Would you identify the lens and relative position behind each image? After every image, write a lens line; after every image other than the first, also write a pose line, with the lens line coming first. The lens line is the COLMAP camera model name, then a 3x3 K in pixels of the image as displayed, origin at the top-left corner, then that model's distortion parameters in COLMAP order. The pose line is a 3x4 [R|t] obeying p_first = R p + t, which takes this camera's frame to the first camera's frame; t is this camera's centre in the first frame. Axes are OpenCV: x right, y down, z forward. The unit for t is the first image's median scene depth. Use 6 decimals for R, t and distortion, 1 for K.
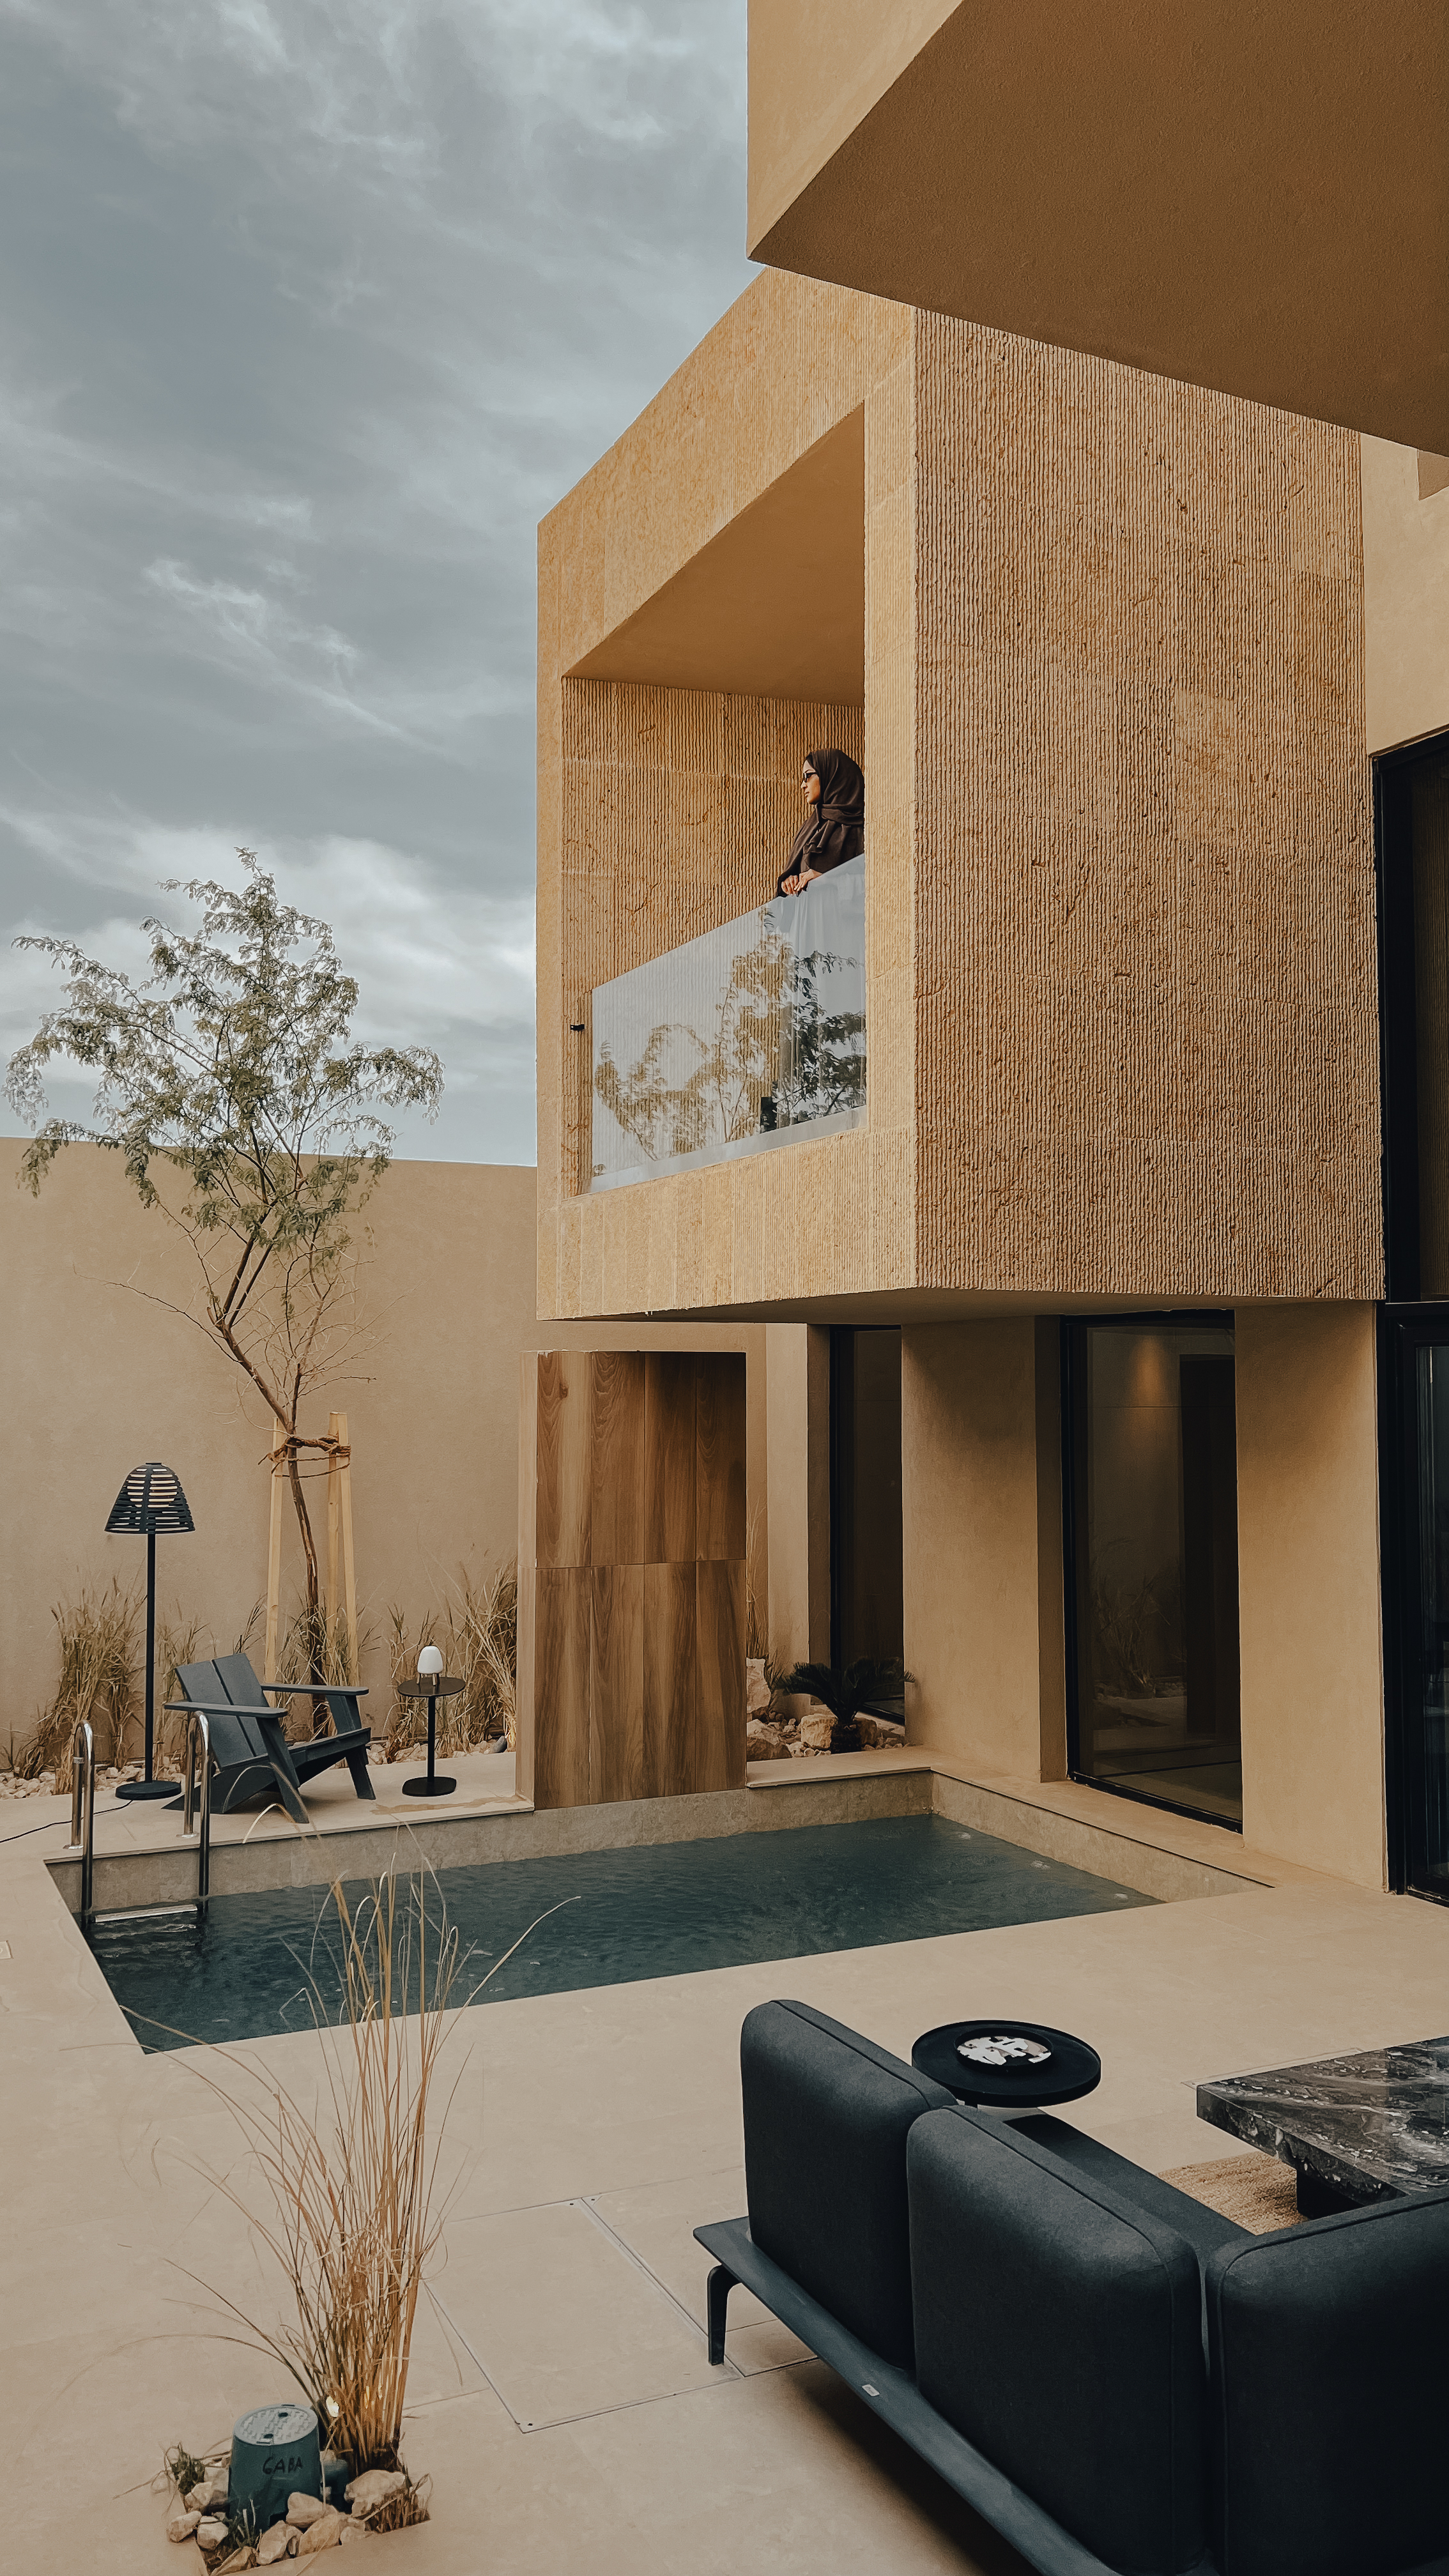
lens RADIAL K [[1946.4, 0, 721.4], [0, 1946.4, 1231.6], [0, 0, 1]] dist [-0.011402, -0.003996]
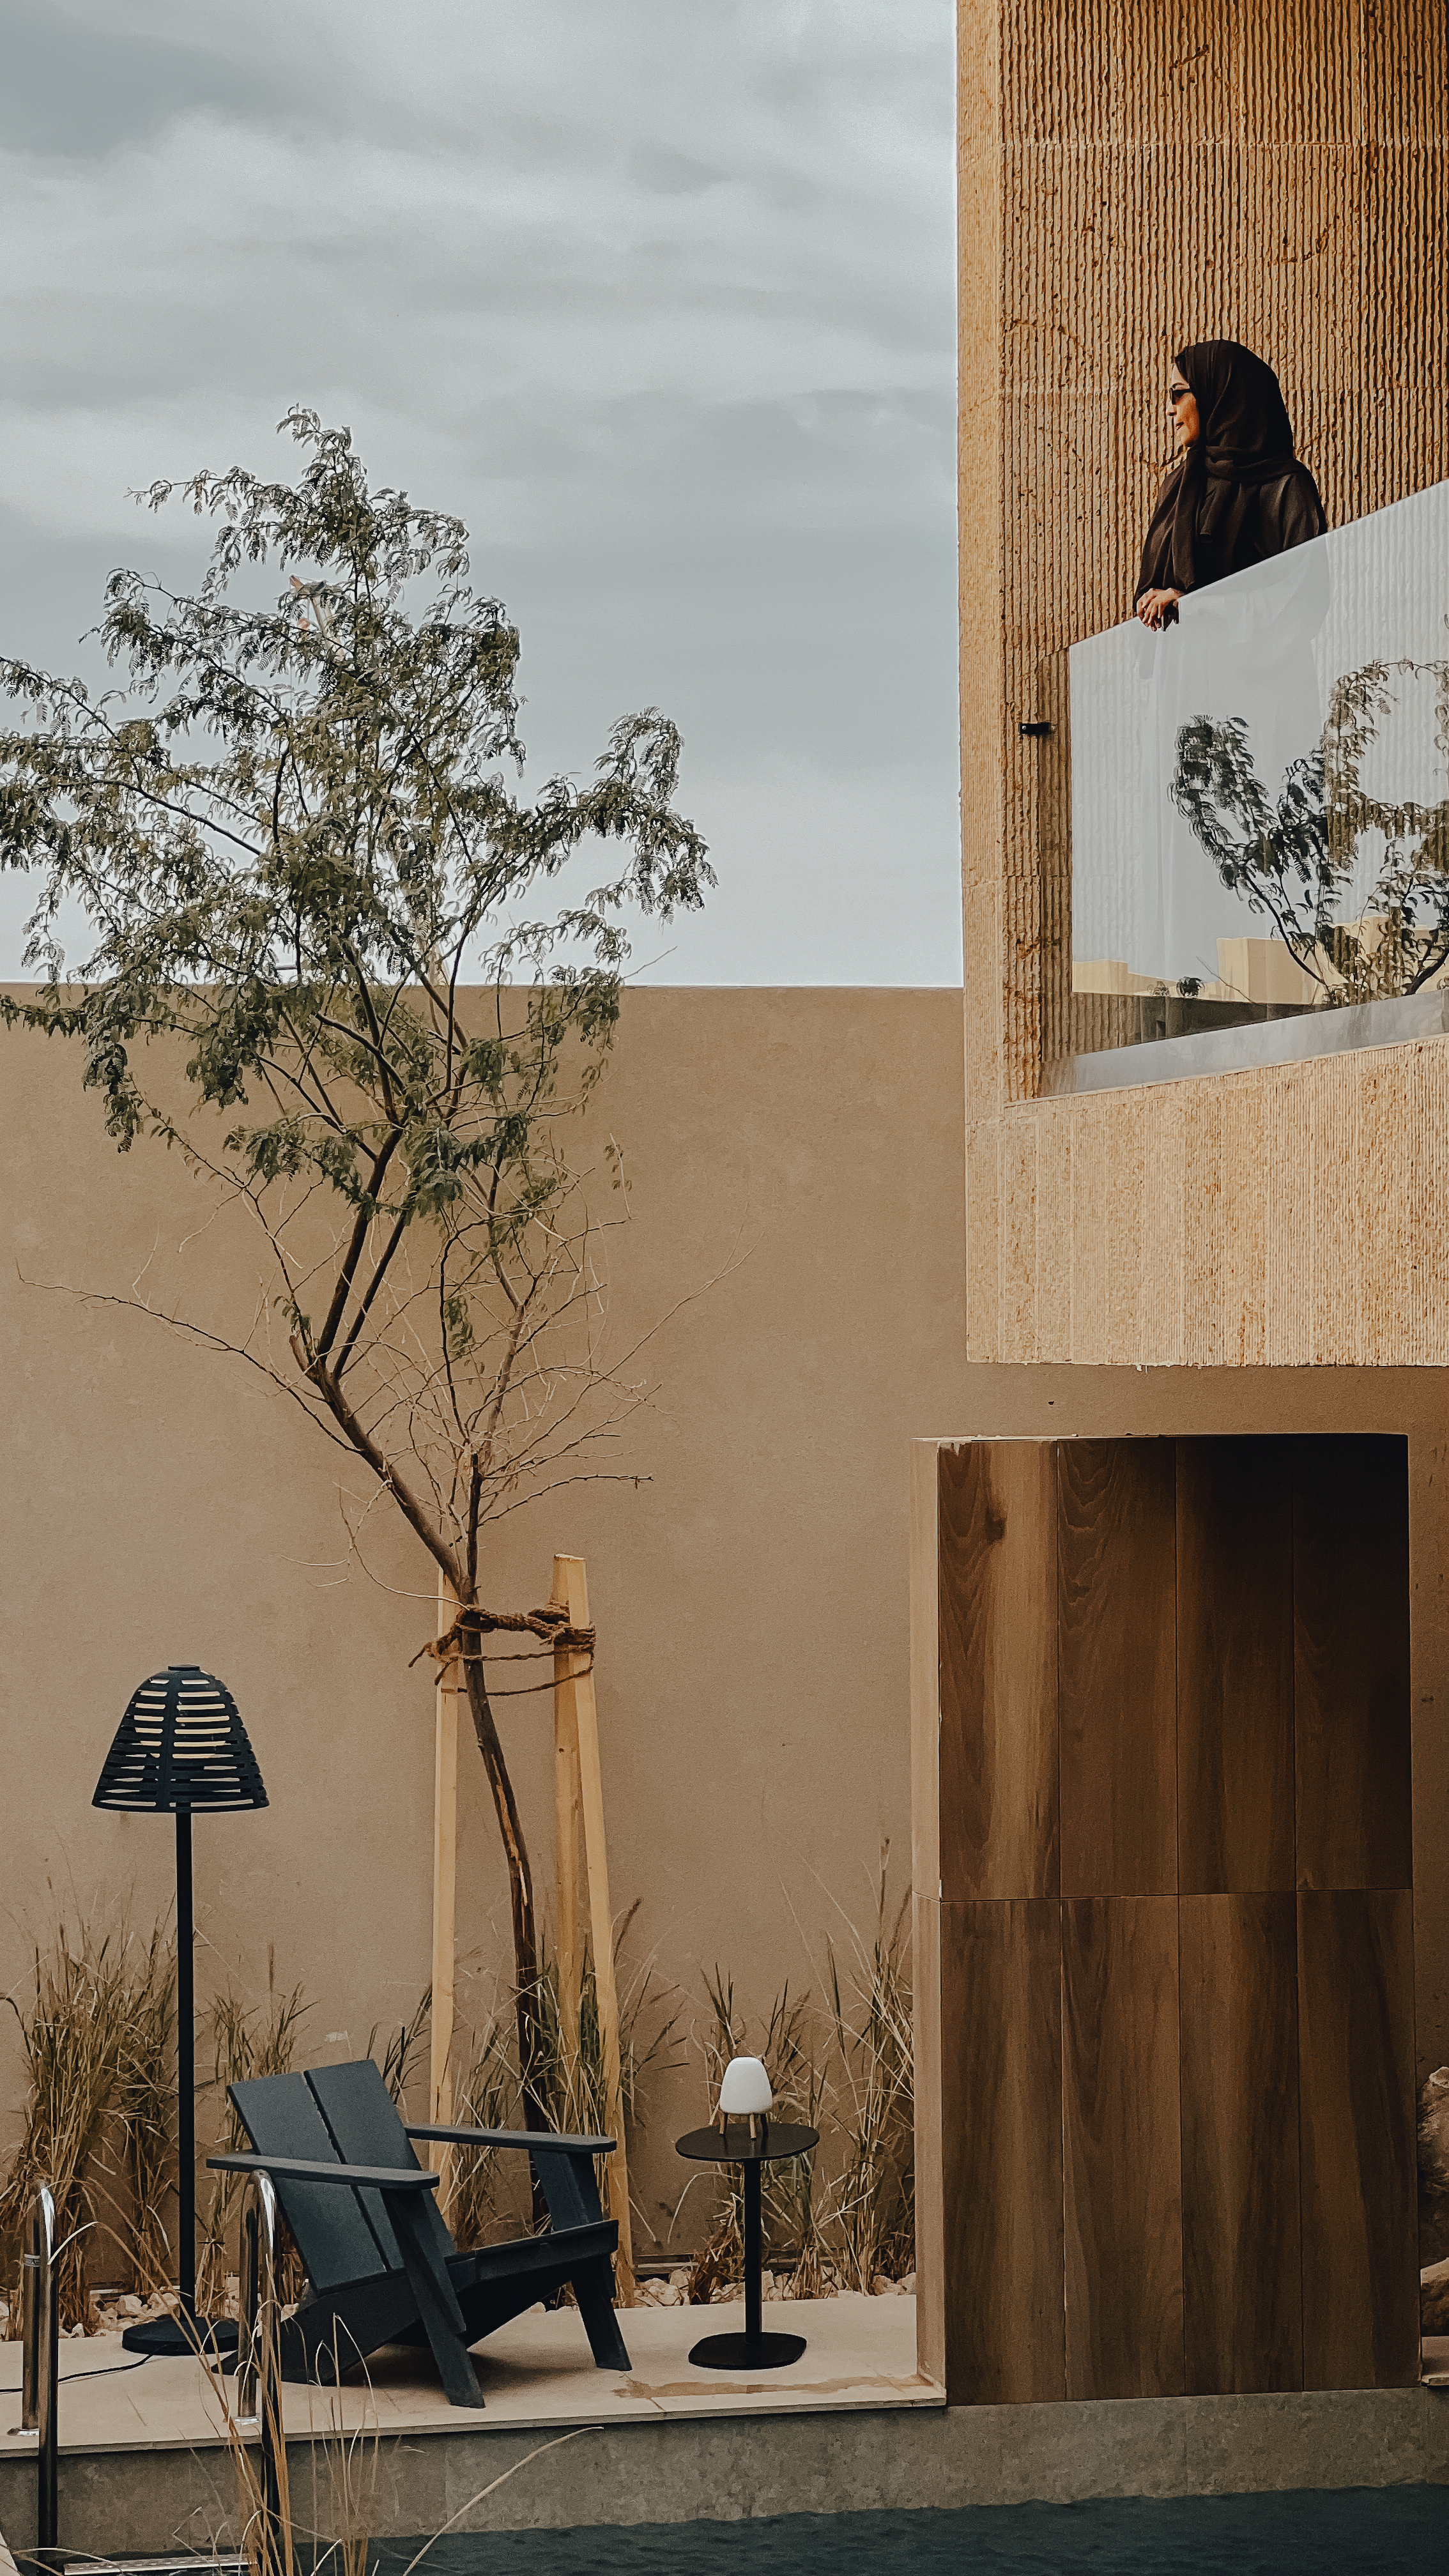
lens RADIAL K [[5944.7, 0, 724.5], [0, 5944.7, 1288.0], [0, 0, 1]] dist [0.036351, 0.853219]
pose [[0.965331, -0.004623, -0.260988, 0.226052], [0.022874, 0.997495, 0.066937, -0.070449], [0.260024, -0.070586, 0.963019, -0.382696]]
